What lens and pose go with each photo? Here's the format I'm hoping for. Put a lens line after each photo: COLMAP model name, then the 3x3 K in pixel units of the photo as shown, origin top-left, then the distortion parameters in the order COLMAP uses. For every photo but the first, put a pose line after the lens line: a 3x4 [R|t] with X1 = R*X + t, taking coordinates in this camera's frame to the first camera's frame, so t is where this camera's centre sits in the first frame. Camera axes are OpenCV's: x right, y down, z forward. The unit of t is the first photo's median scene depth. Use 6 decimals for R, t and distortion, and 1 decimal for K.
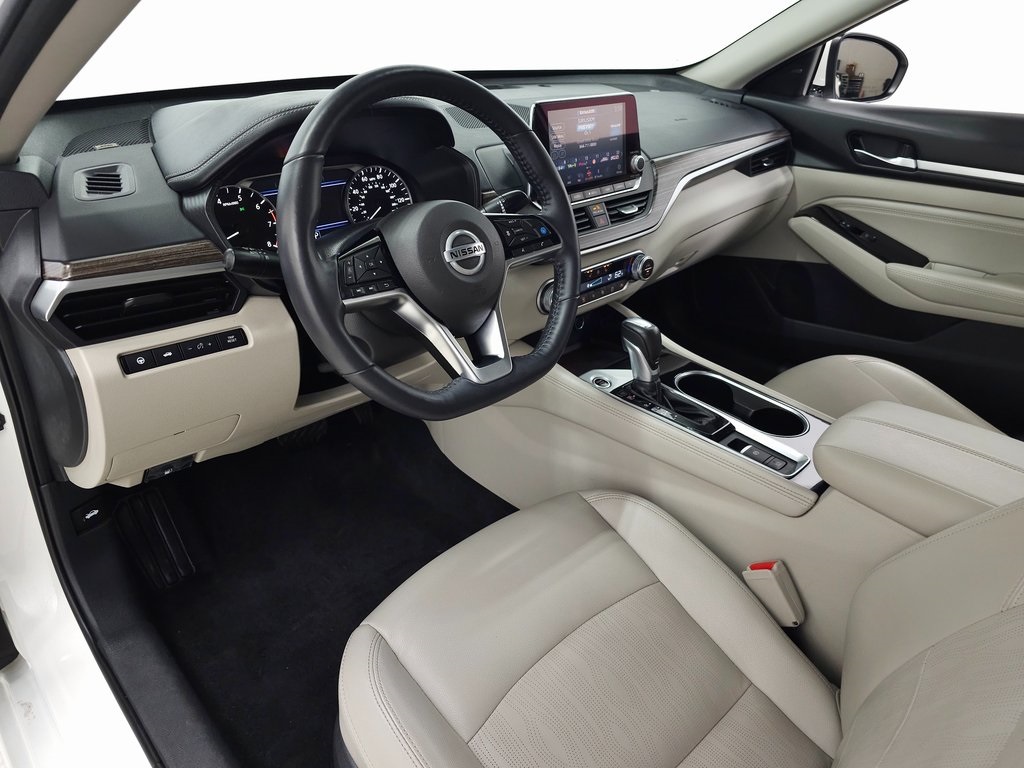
lens RADIAL K [[688.0, 0, 510.6], [0, 688.0, 379.4], [0, 0, 1]] dist [0.067701, -0.098926]
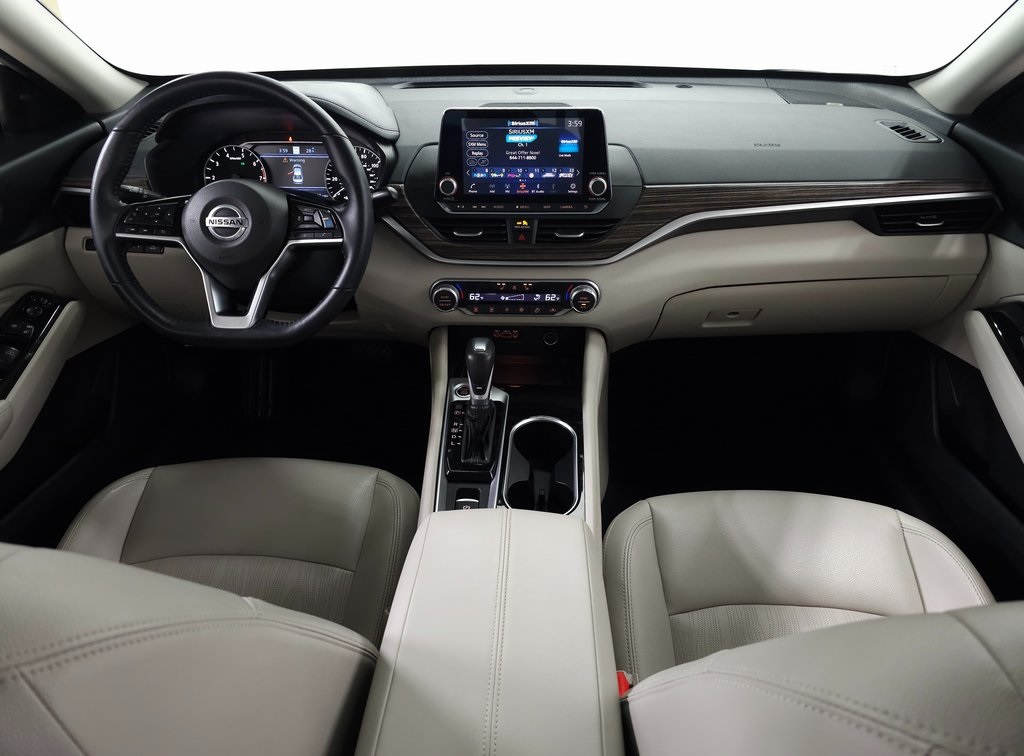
lens RADIAL K [[705.8, 0, 512.0], [0, 705.8, 378.0], [0, 0, 1]] dist [0.056538, -0.057401]
pose [[0.691954, 0.347438, -0.632840, 0.879147], [-0.320527, 0.933297, 0.161924, -0.216555], [0.646886, 0.090798, 0.757162, 0.280393]]
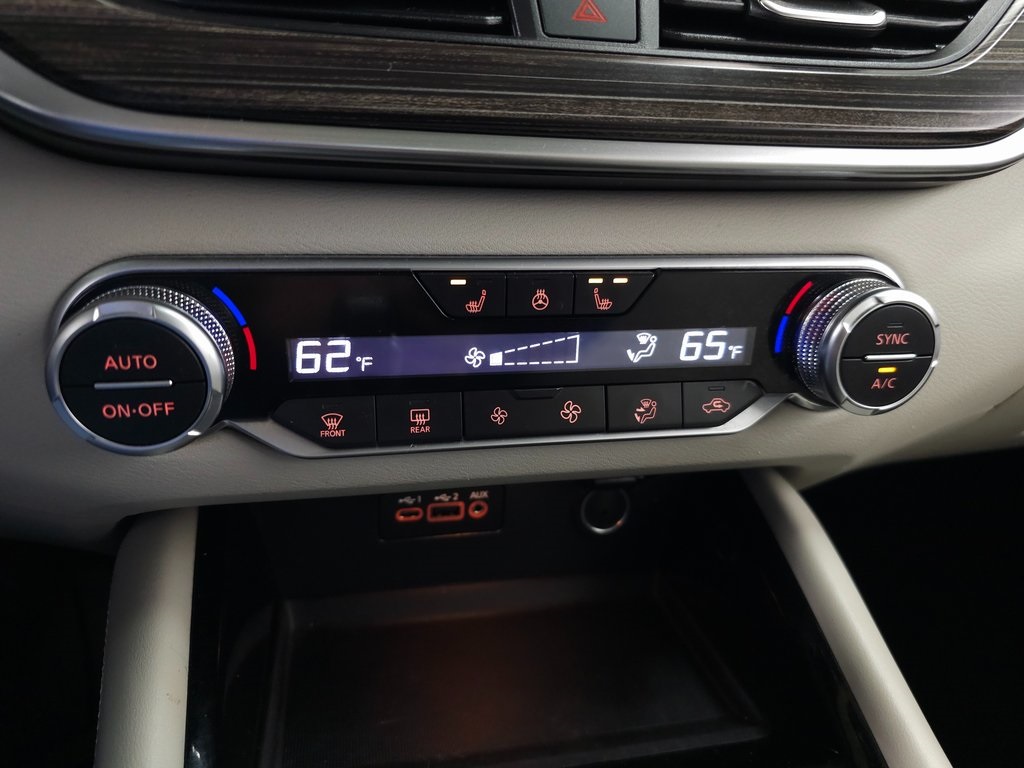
lens RADIAL K [[728.3, 0, 517.6], [0, 728.3, 379.8], [0, 0, 1]] dist [0.054630, -0.130897]
pose [[0.850807, 0.225245, -0.474754, 0.242030], [-0.275201, 0.960659, -0.037407, -0.138416], [0.447651, 0.162479, 0.879323, 0.910482]]
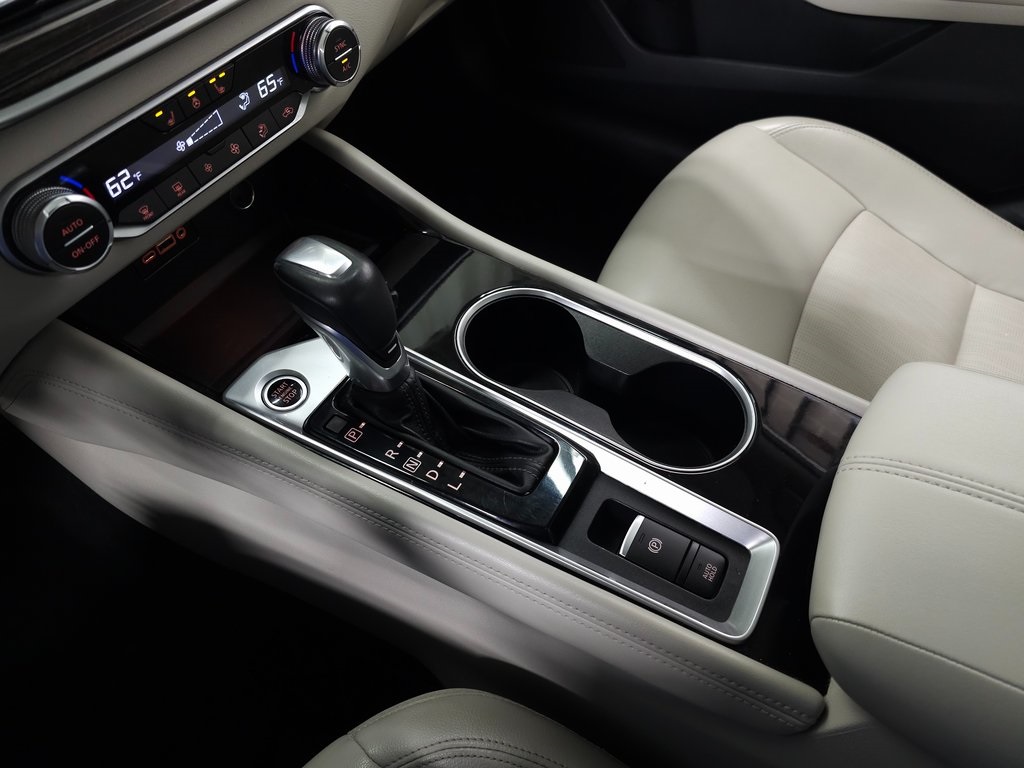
lens RADIAL K [[699.4, 0, 516.7], [0, 699.4, 381.4], [0, 0, 1]] dist [0.006687, -0.018902]
pose [[0.959232, -0.246916, 0.137502, 0.223817], [0.174677, 0.900439, 0.398369, -0.154463], [-0.222176, -0.358109, 0.906860, 0.626821]]
